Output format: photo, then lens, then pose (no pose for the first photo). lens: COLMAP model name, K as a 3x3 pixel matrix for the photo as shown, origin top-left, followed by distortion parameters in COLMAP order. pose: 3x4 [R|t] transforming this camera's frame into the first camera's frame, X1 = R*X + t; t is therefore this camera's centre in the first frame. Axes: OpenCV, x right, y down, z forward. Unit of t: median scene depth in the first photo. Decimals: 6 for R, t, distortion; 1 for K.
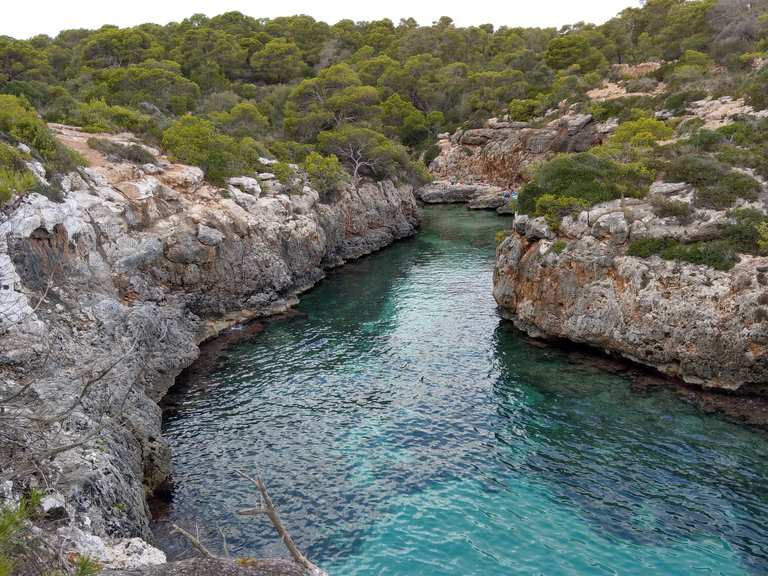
lens RADIAL K [[819.7, 0, 384.0], [0, 819.7, 288.0], [0, 0, 1]] dist [0.036575, -0.015491]
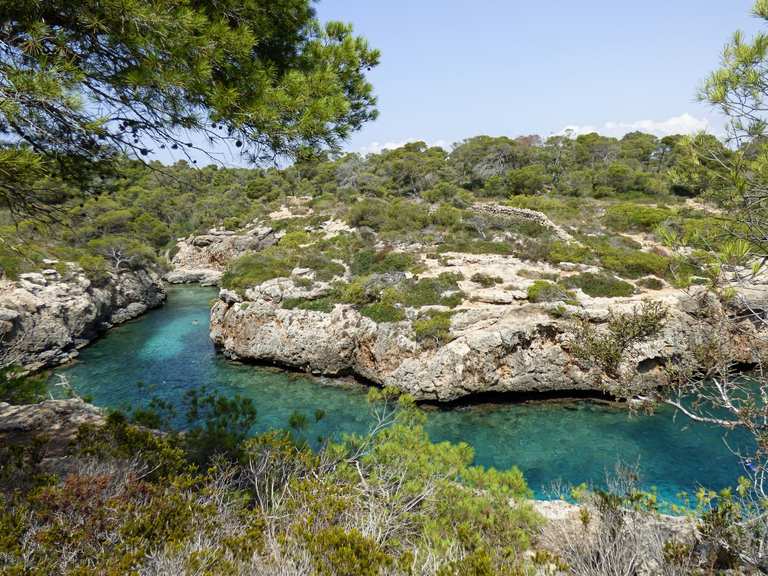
lens RADIAL K [[529.5, 0, 384.0], [0, 529.5, 288.0], [0, 0, 1]] dist [-0.004446, -0.003524]
pose [[0.910598, -0.050212, 0.410232, 0.015704], [0.084987, 0.994129, -0.066968, 0.009872], [-0.404461, 0.095845, 0.909519, -0.125756]]
